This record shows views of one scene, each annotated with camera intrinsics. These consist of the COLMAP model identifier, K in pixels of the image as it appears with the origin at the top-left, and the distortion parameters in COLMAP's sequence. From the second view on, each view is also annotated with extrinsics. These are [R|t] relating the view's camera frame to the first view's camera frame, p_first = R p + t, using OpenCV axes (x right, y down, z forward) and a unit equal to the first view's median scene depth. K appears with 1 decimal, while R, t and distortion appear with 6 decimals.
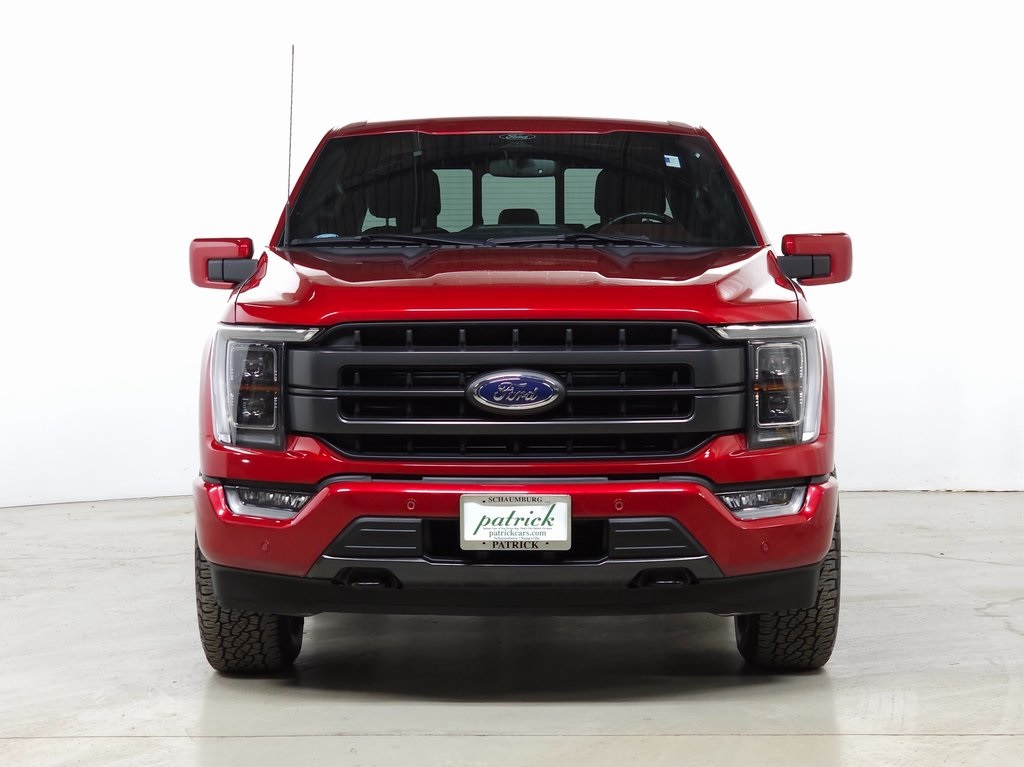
lens RADIAL K [[2350.2, 0, 512.0], [0, 2350.2, 383.5], [0, 0, 1]] dist [-0.874426, 11.162836]
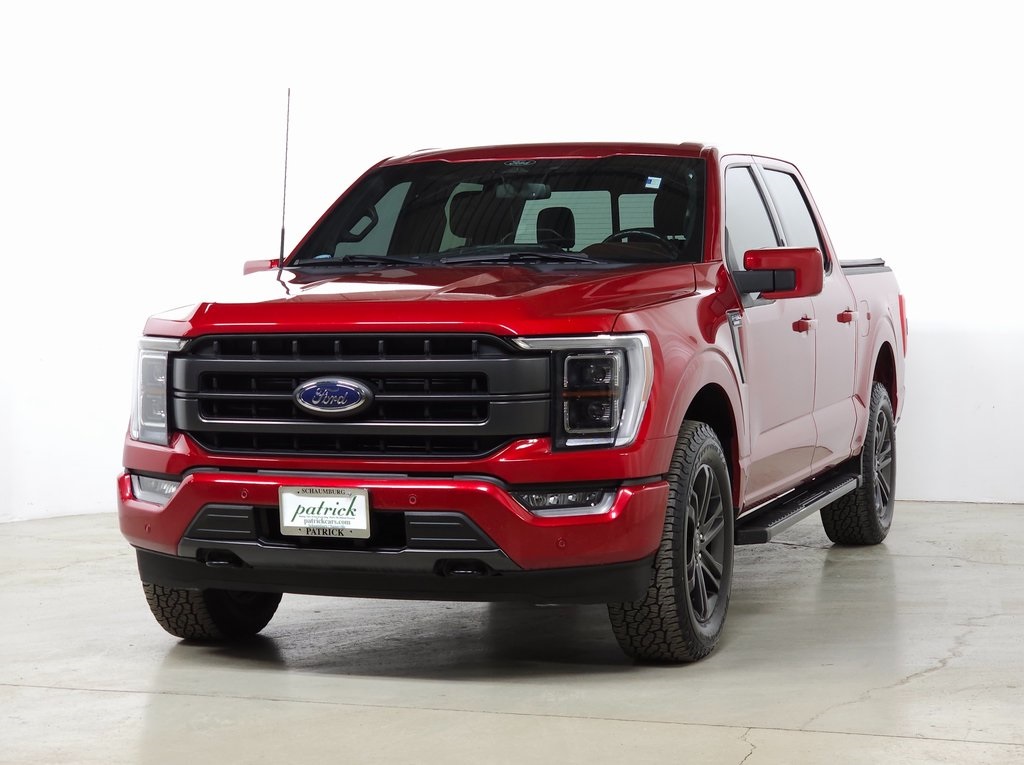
lens RADIAL K [[2350.2, 0, 512.0], [0, 2350.2, 382.5], [0, 0, 1]] dist [-0.874426, 11.162836]
pose [[0.947802, 0.008641, -0.318742, 0.437052], [-0.010131, 0.999944, -0.003015, -0.000500], [0.318698, 0.006087, 0.947837, -0.034653]]
